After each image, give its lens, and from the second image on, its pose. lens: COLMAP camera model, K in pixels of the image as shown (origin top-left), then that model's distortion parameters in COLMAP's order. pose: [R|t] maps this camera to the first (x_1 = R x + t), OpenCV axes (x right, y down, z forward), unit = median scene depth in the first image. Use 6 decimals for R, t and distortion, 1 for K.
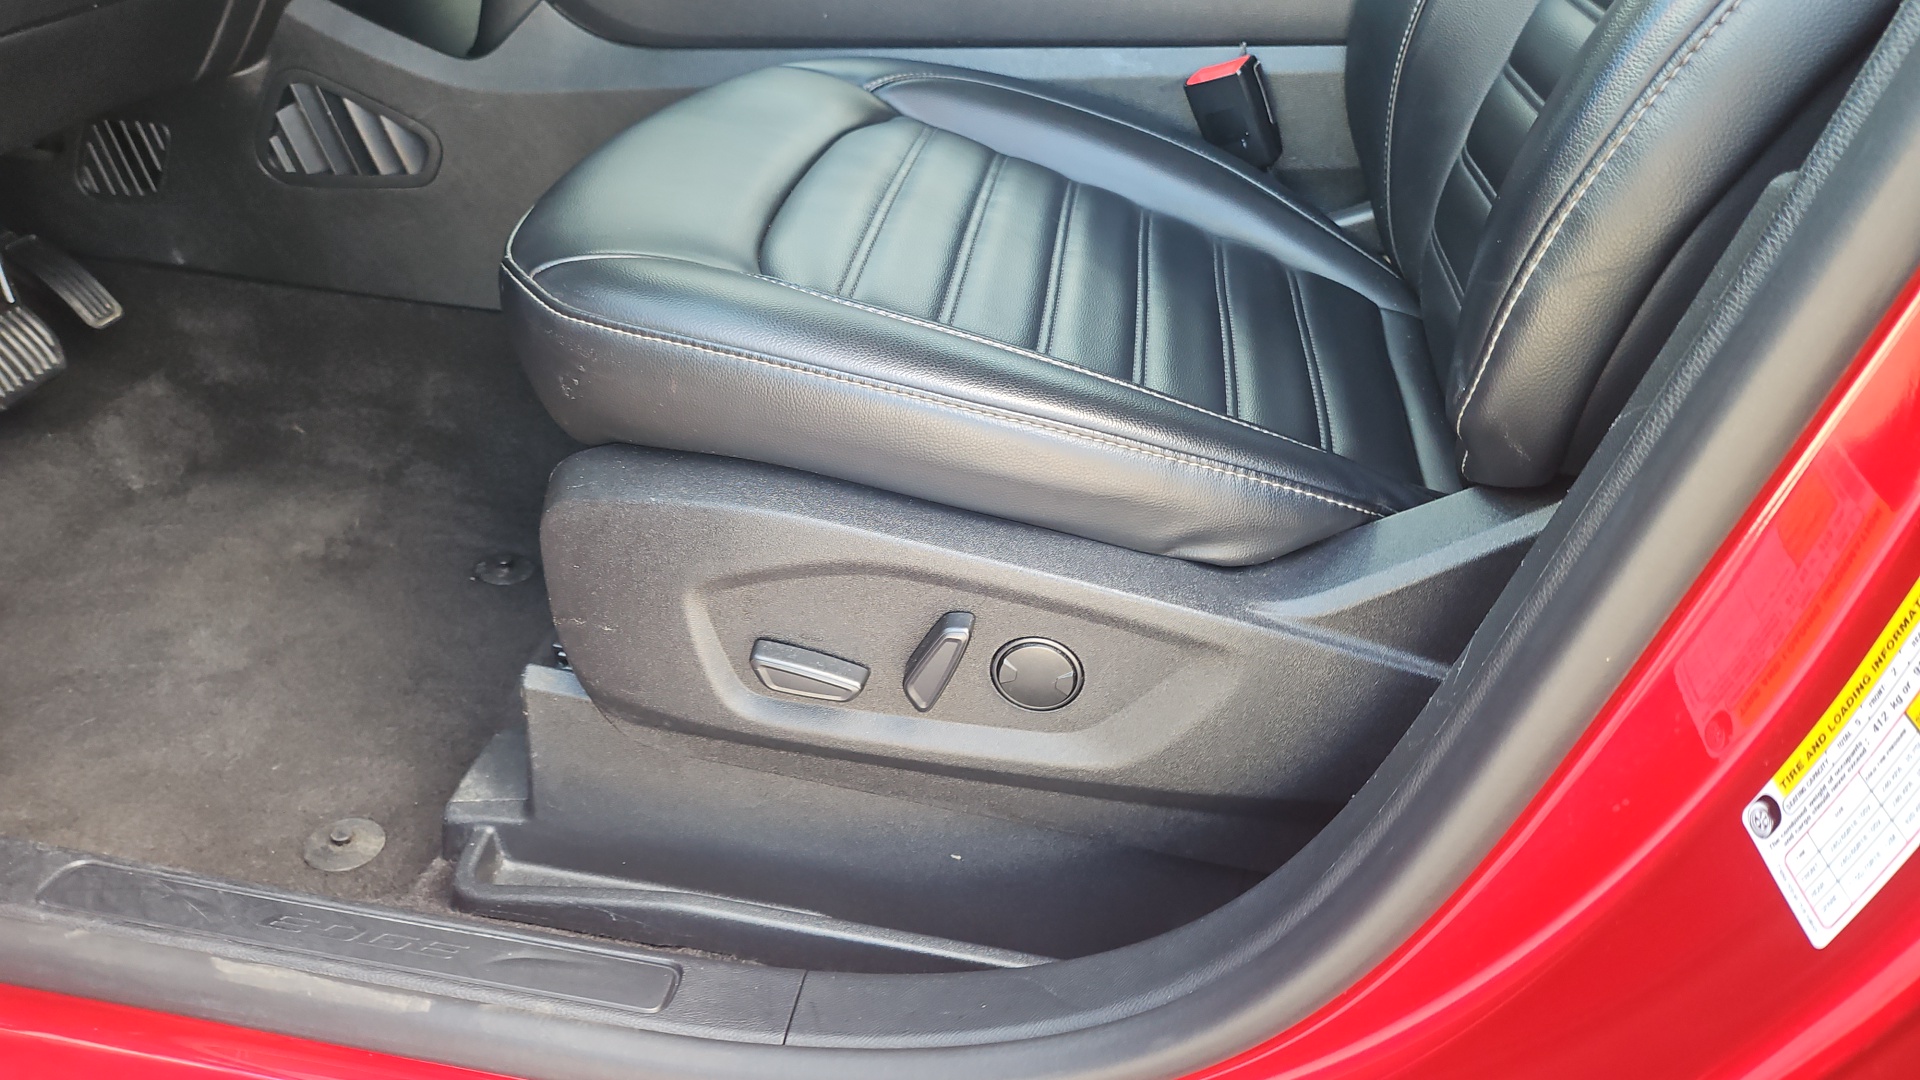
lens RADIAL K [[1405.9, 0, 952.3], [0, 1405.9, 557.1], [0, 0, 1]] dist [0.106009, -0.132125]
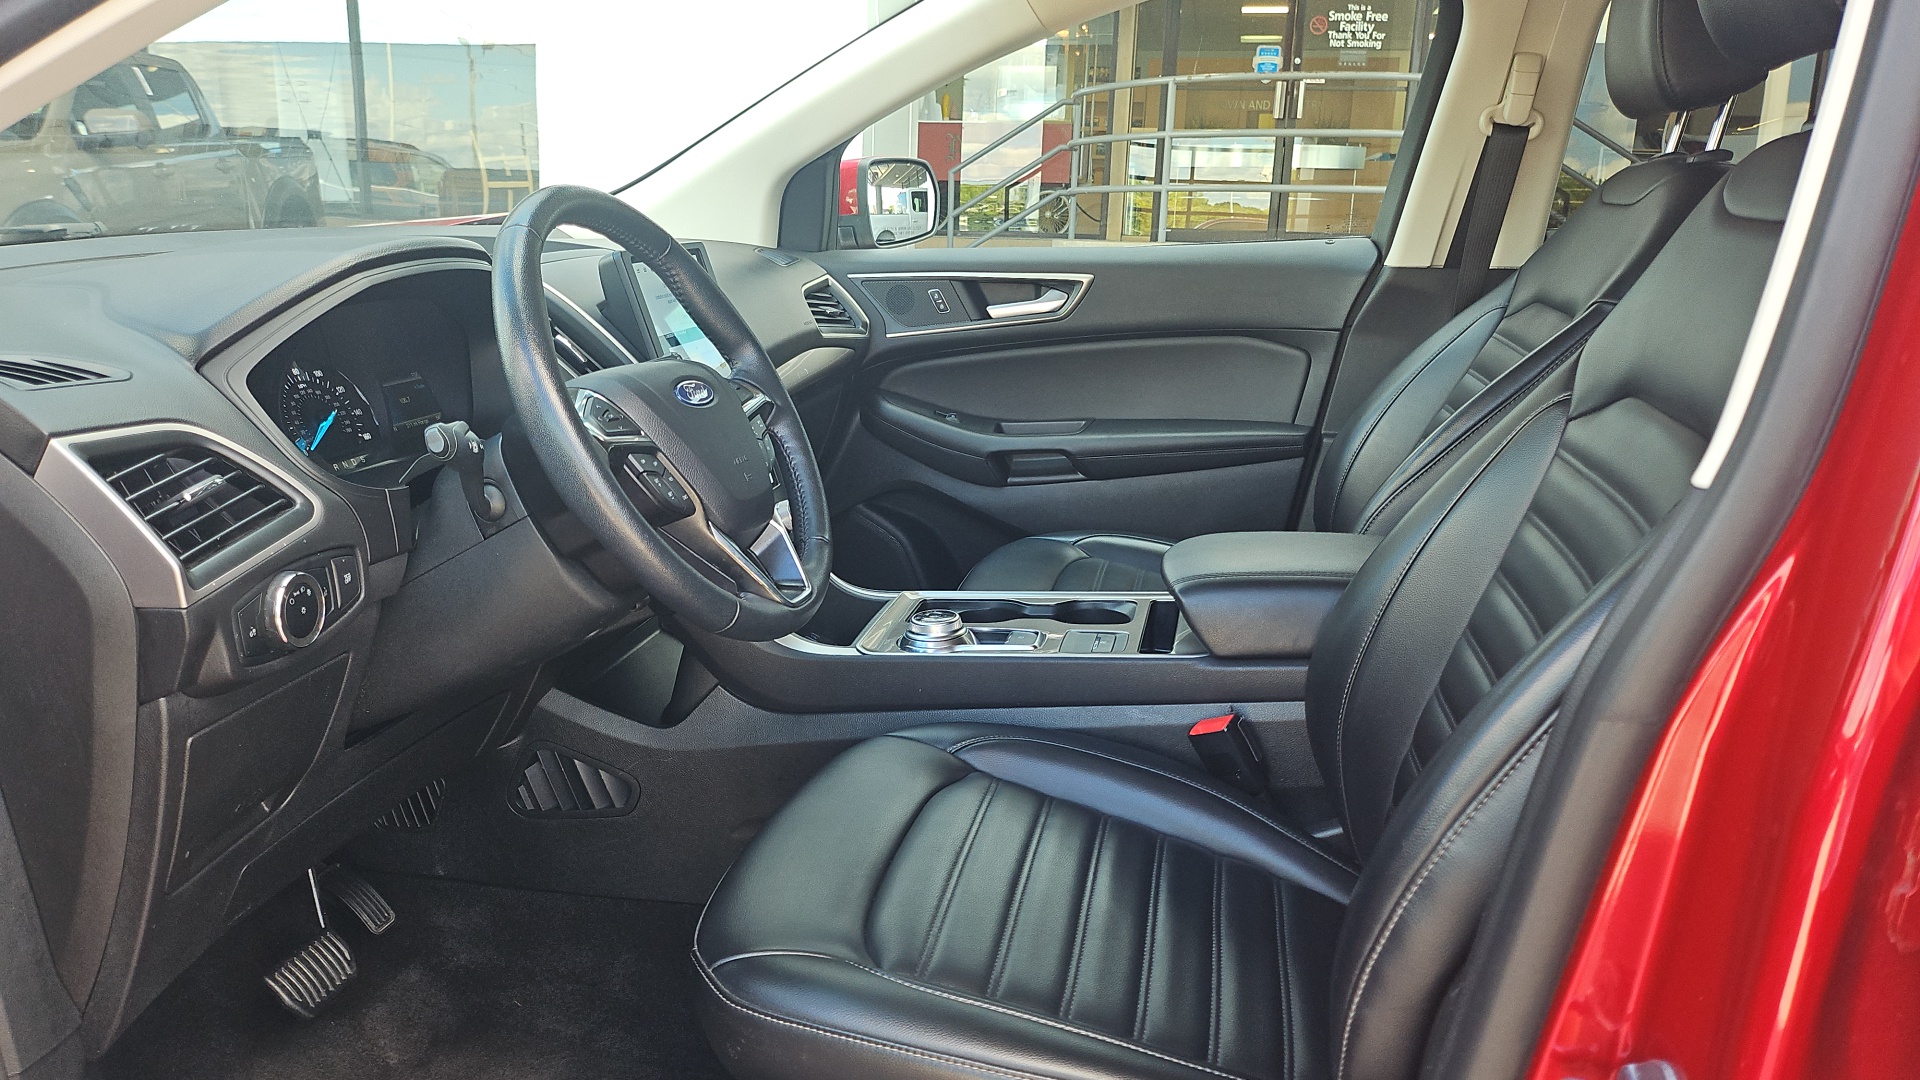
lens RADIAL K [[1372.1, 0, 960.0], [0, 1372.1, 540.0], [0, 0, 1]] dist [0.023603, 0.000604]
pose [[0.994922, -0.060468, -0.080457, 0.060514], [0.032190, 0.948591, -0.314863, -0.095504], [0.095360, 0.310674, 0.945721, -0.274078]]
